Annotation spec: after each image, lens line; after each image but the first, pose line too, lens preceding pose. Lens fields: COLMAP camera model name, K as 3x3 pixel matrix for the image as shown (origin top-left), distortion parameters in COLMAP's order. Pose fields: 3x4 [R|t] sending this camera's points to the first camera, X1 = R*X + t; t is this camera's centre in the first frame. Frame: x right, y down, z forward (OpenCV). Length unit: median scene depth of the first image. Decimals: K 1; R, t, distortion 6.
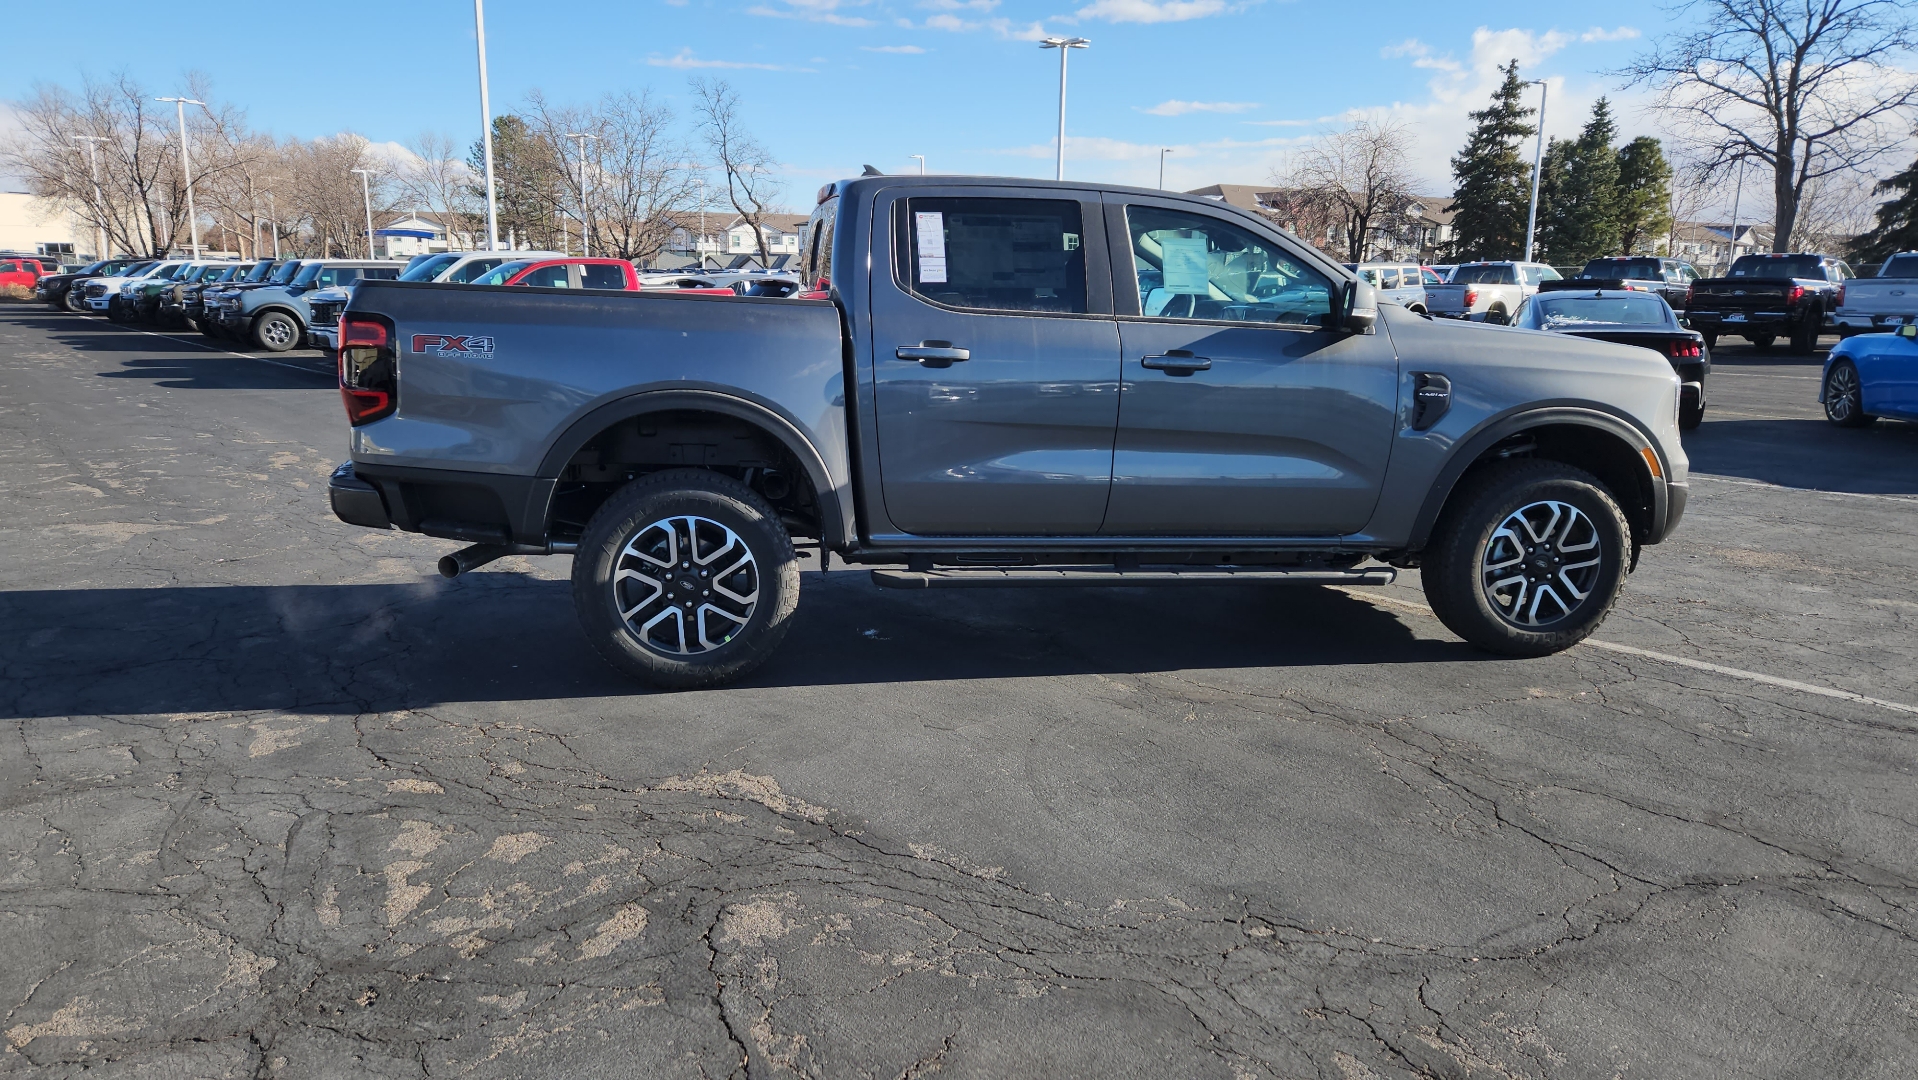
lens RADIAL K [[1272.3, 0, 922.3], [0, 1272.3, 540.2], [0, 0, 1]] dist [0.074429, -0.055618]
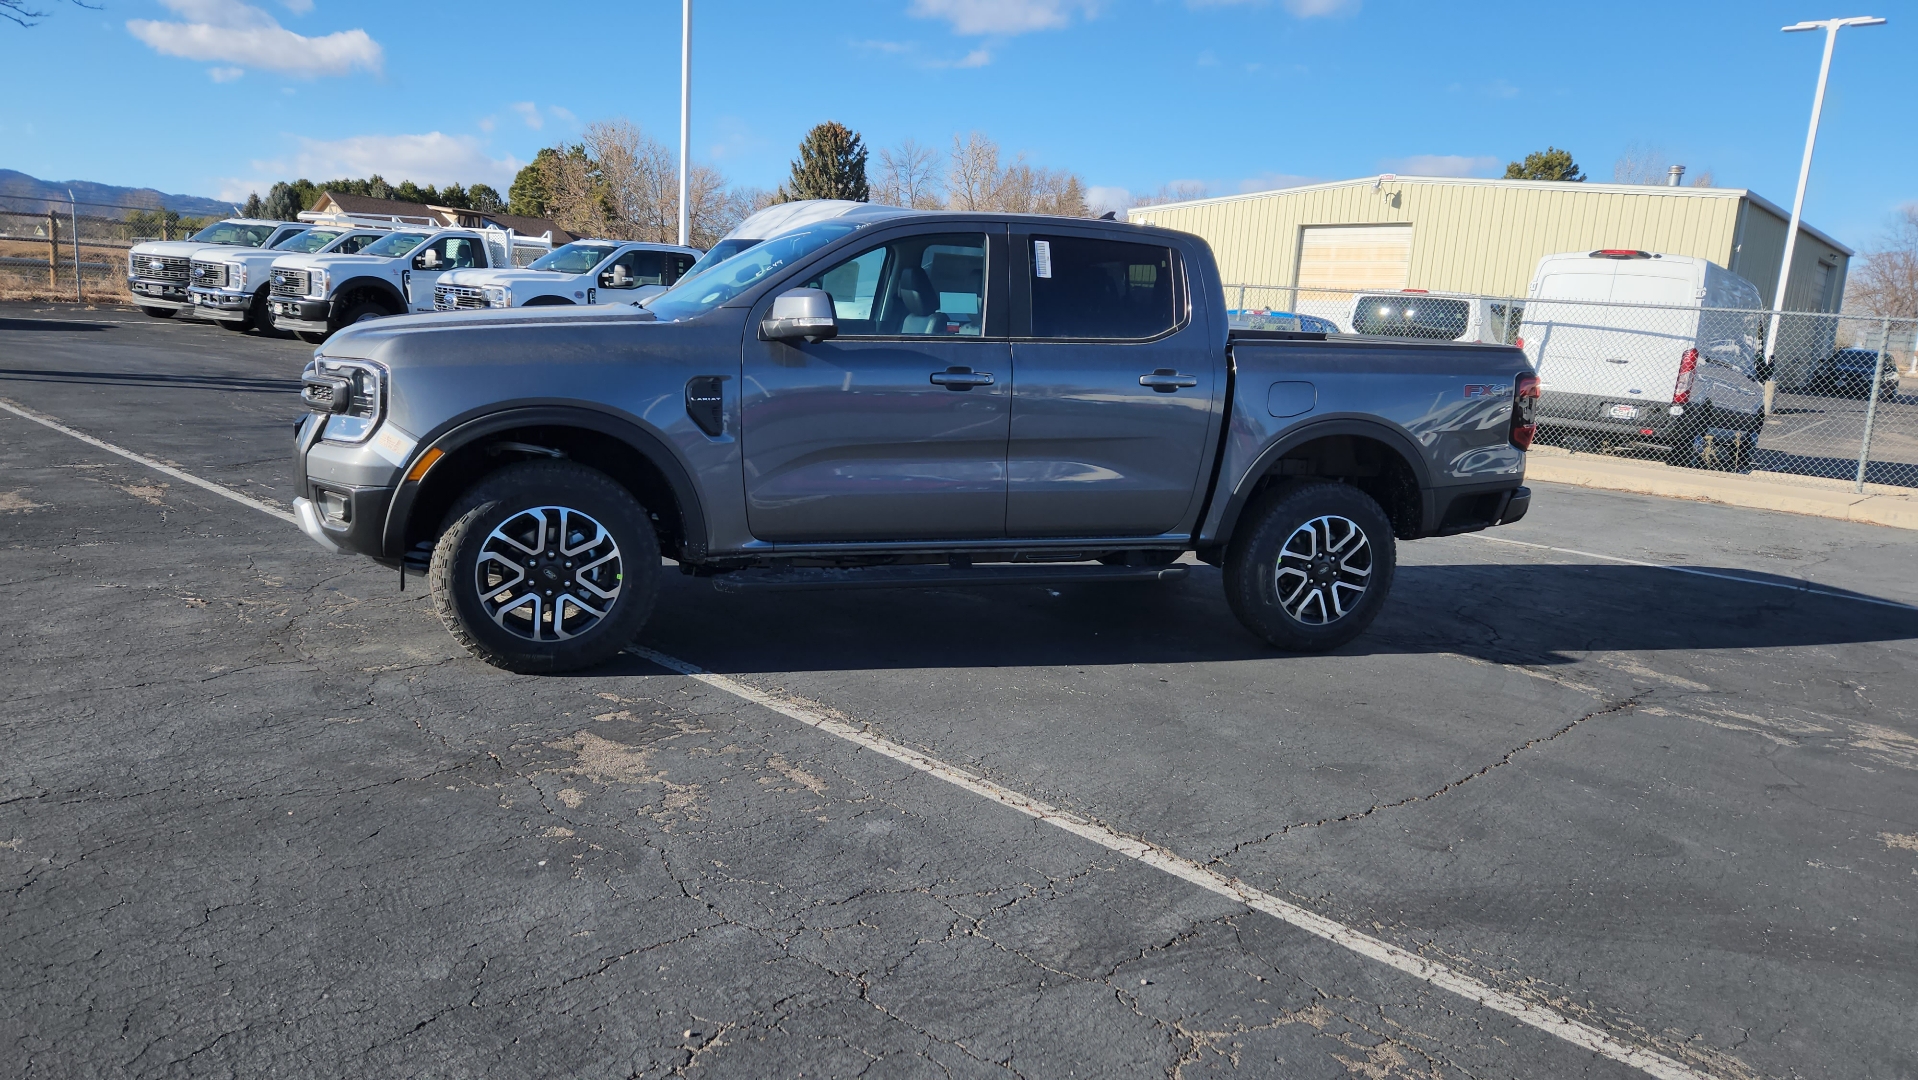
lens RADIAL K [[1272.3, 0, 936.8], [0, 1272.3, 515.2], [0, 0, 1]] dist [0.074429, -0.055618]
pose [[-0.983293, -0.051511, -0.174587, 0.329432], [-0.109590, 0.933344, 0.341846, -0.456791], [0.145341, 0.355268, -0.923396, 2.348700]]
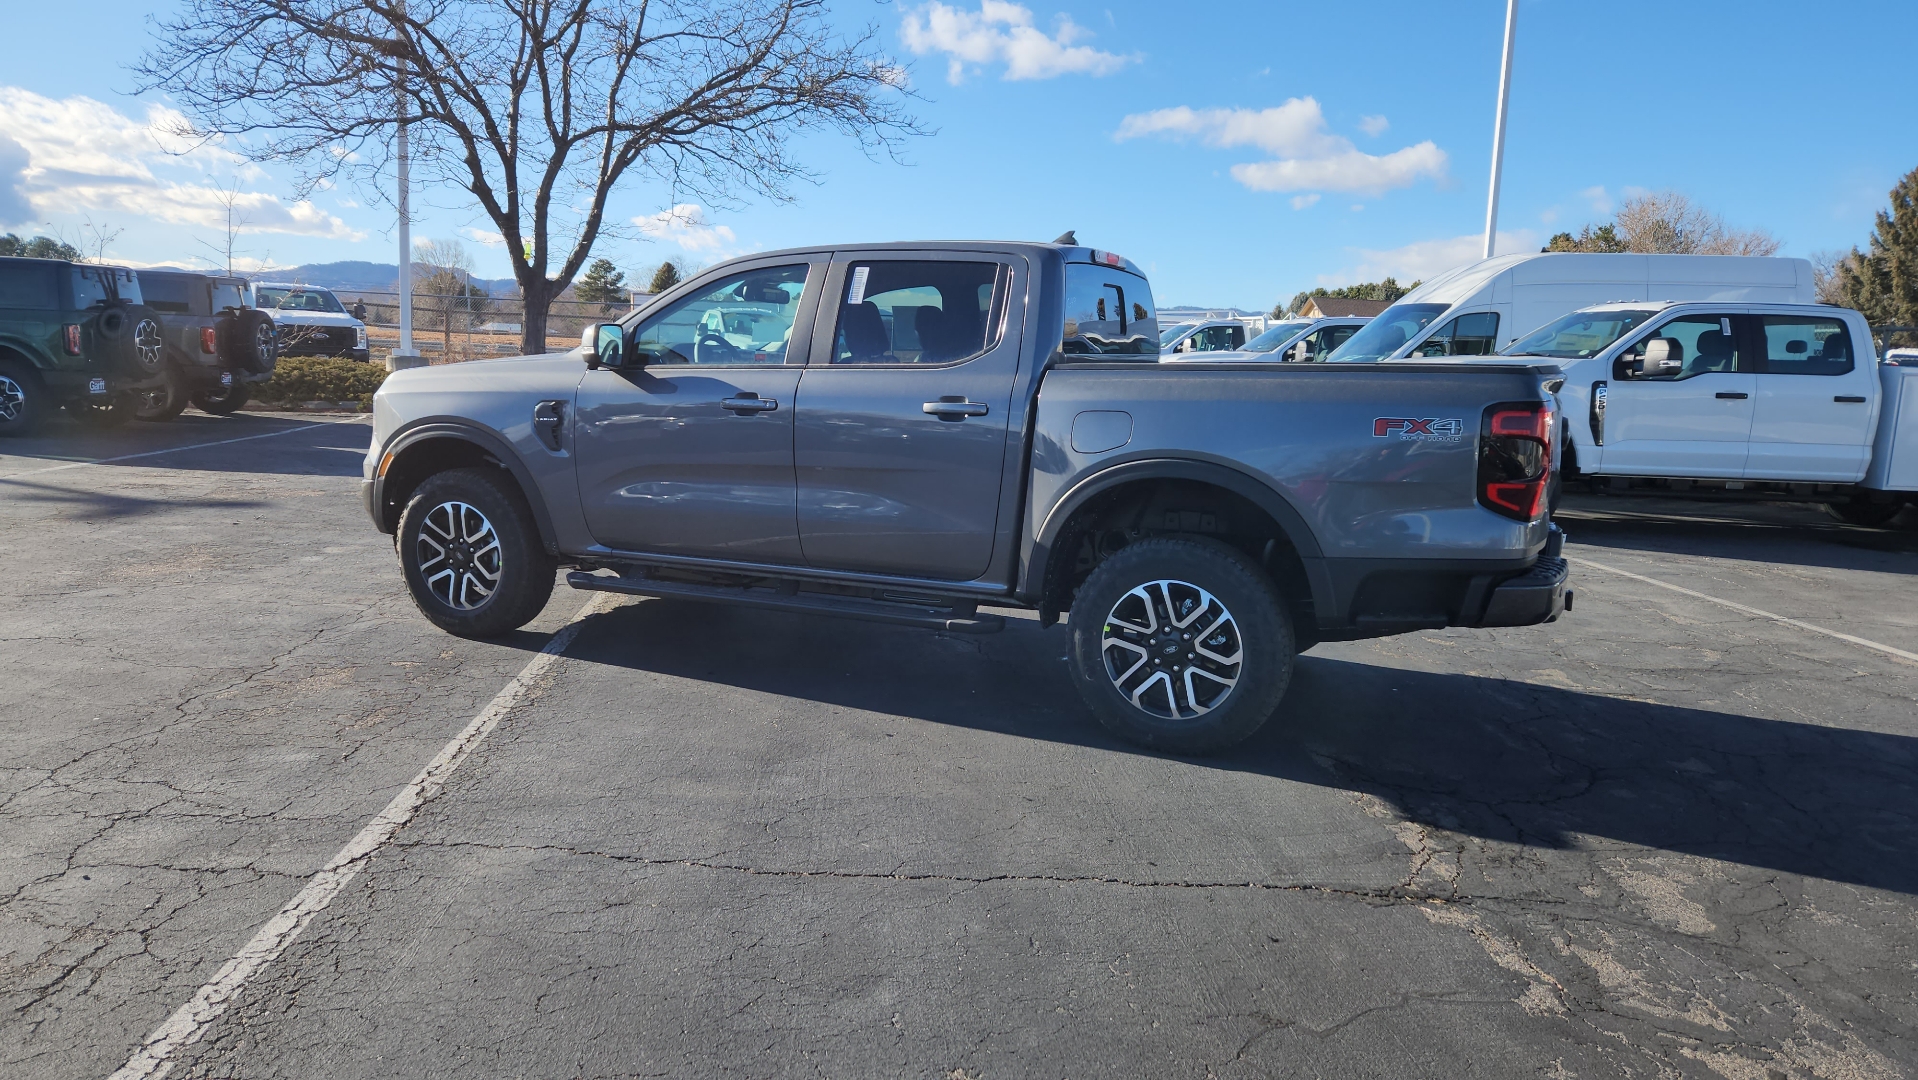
lens RADIAL K [[1272.3, 0, 922.7], [0, 1272.3, 522.3], [0, 0, 1]] dist [0.074429, -0.055618]
pose [[-0.821564, -0.118614, 0.557641, -0.603713], [0.062983, 0.953248, 0.295554, -0.419820], [-0.566627, 0.277938, -0.775683, 2.124965]]
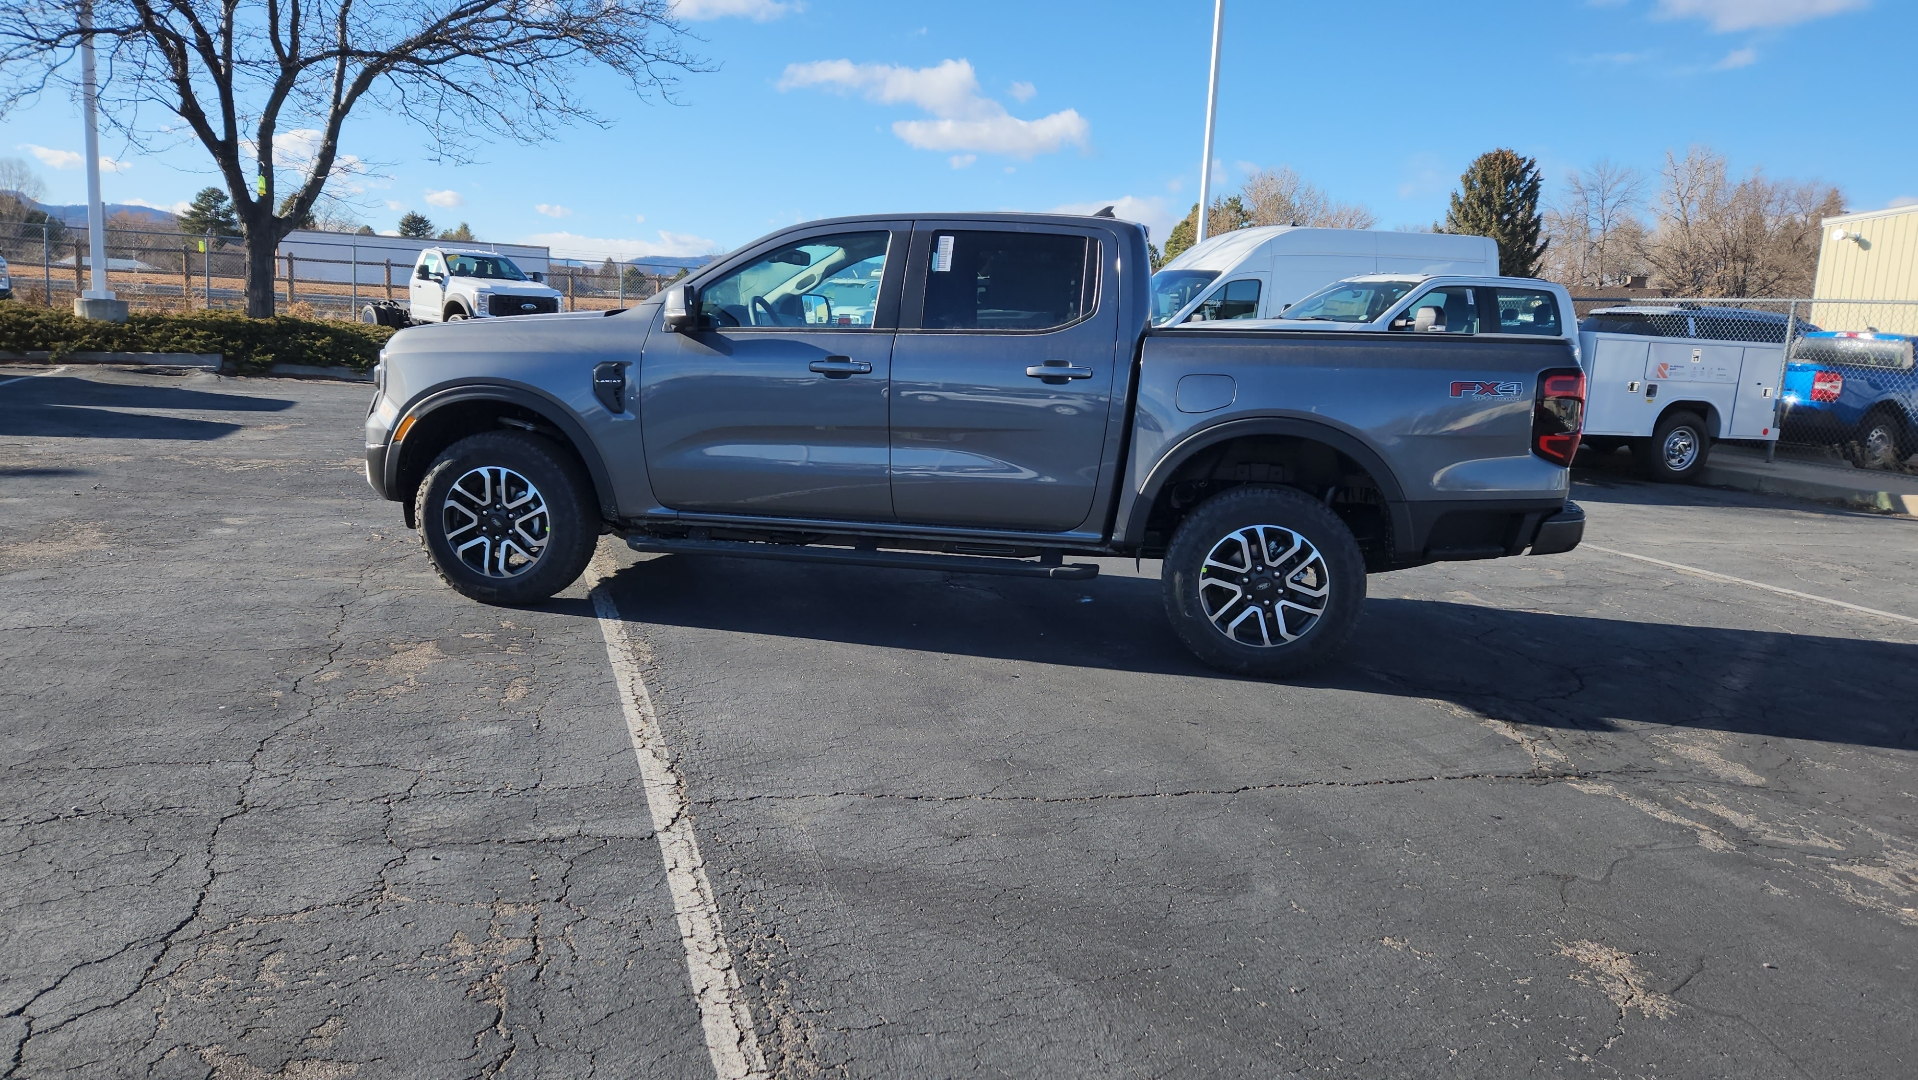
lens RADIAL K [[1272.3, 0, 929.3], [0, 1272.3, 512.7], [0, 0, 1]] dist [0.074429, -0.055618]
pose [[-0.938982, -0.110884, 0.325604, -0.317619], [0.004095, 0.942945, 0.332925, -0.455581], [-0.343943, 0.313943, -0.884954, 2.341017]]
